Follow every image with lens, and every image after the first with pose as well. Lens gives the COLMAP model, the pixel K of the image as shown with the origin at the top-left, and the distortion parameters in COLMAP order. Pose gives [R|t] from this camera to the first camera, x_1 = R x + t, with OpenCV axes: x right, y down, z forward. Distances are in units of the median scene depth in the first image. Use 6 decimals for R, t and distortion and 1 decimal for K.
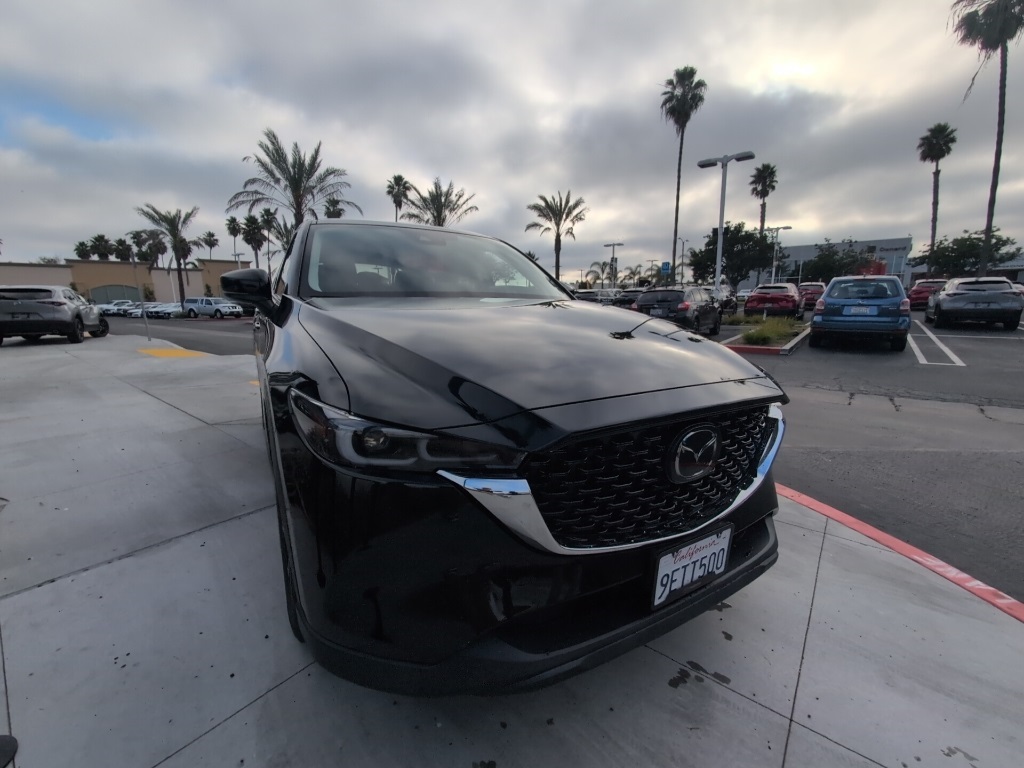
lens RADIAL K [[434.7, 0, 515.9], [0, 434.7, 382.2], [0, 0, 1]] dist [-0.001114, 0.000677]
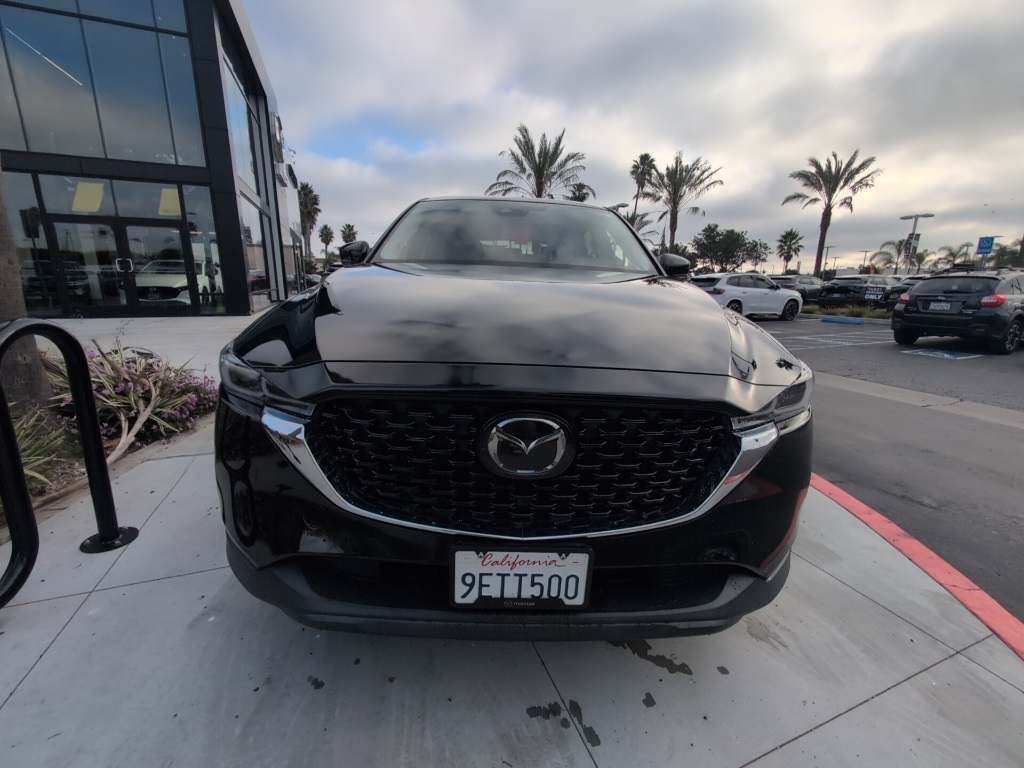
lens RADIAL K [[434.7, 0, 515.9], [0, 434.7, 382.2], [0, 0, 1]] dist [-0.001114, 0.000677]
pose [[0.867959, 0.138719, -0.476870, 0.025926], [-0.120689, 0.990330, 0.068413, -0.000335], [0.481749, -0.001827, 0.876307, 0.009133]]
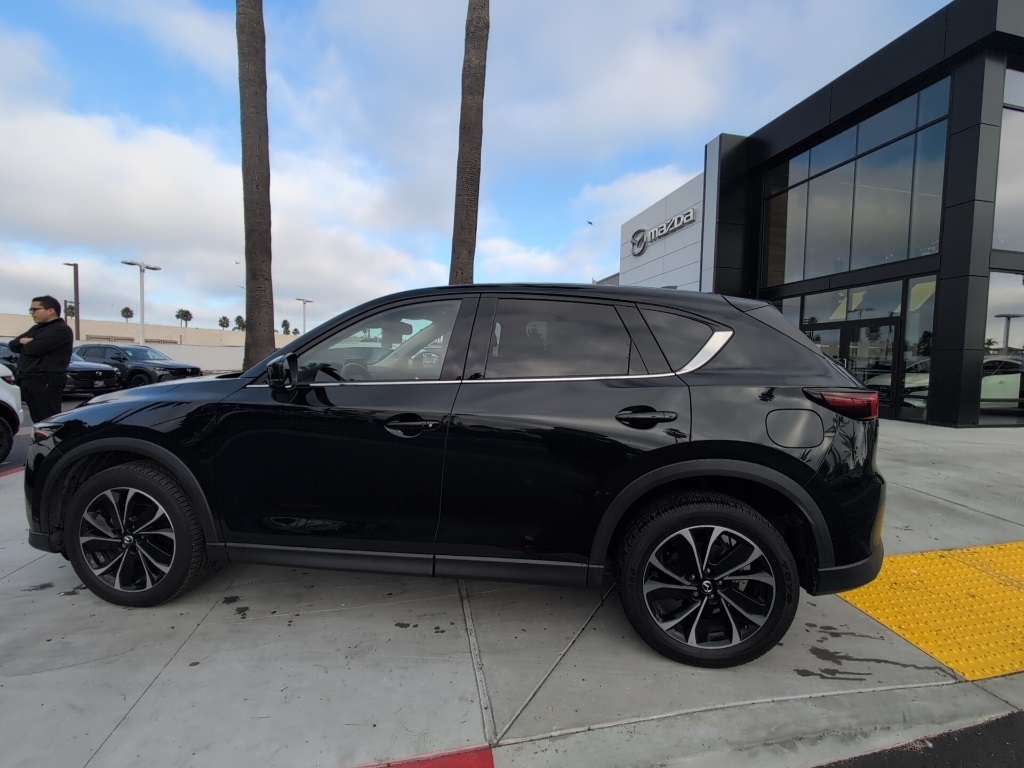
lens RADIAL K [[433.8, 0, 515.6], [0, 433.8, 382.9], [0, 0, 1]] dist [-0.001221, 0.000752]
pose [[-0.619189, 0.043258, -0.784050, 0.034260], [-0.162754, 0.969729, 0.182034, -0.032787], [0.768190, 0.240321, -0.593405, 0.148901]]
